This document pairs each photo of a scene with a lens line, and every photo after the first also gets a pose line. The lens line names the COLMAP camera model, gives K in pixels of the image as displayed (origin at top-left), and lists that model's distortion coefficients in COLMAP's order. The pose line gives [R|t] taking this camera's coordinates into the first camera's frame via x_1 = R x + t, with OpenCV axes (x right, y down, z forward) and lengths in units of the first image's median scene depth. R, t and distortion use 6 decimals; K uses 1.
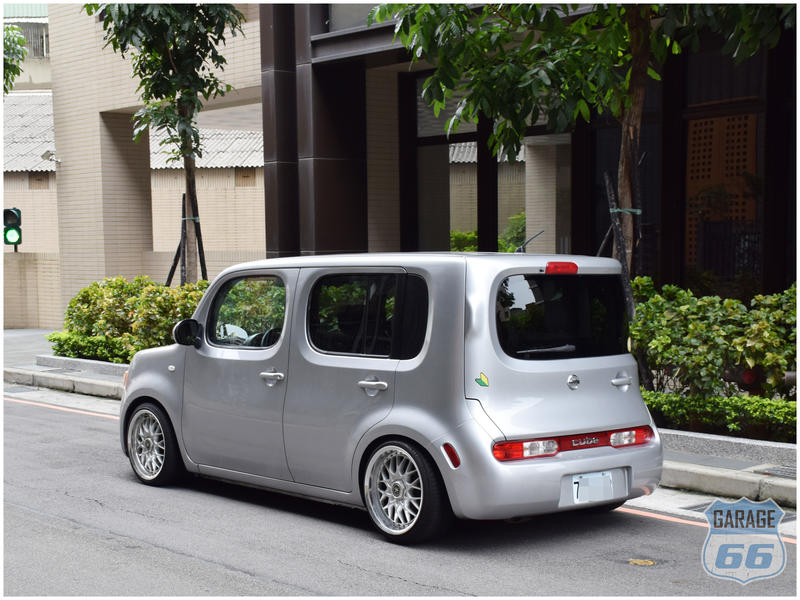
lens RADIAL K [[1076.8, 0, 398.5], [0, 1076.8, 295.7], [0, 0, 1]] dist [-0.003970, 0.000000]
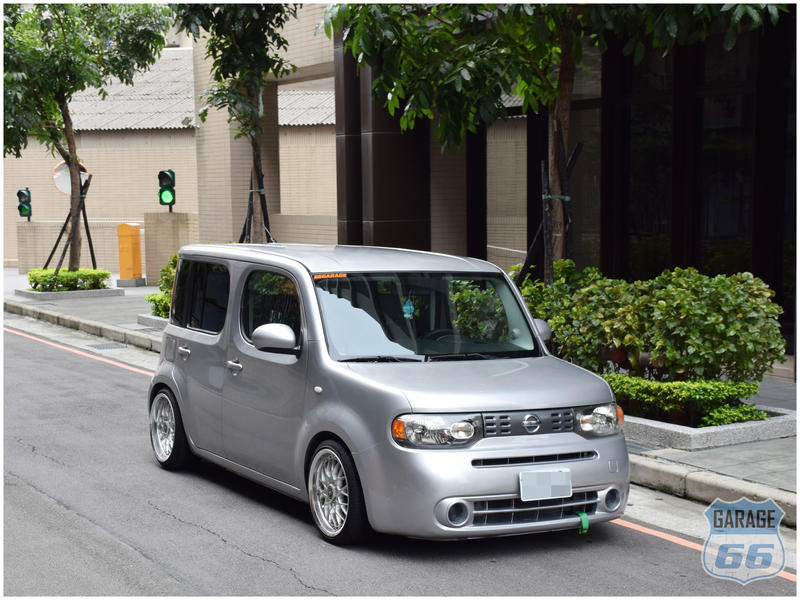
lens RADIAL K [[1076.8, 0, 397.2], [0, 1076.8, 303.4], [0, 0, 1]] dist [-0.003970, 0.000000]
pose [[0.989051, 0.015667, -0.146738, 0.103764], [-0.009030, 0.998910, 0.045789, -0.010173], [0.147295, -0.043963, 0.988115, -0.043209]]
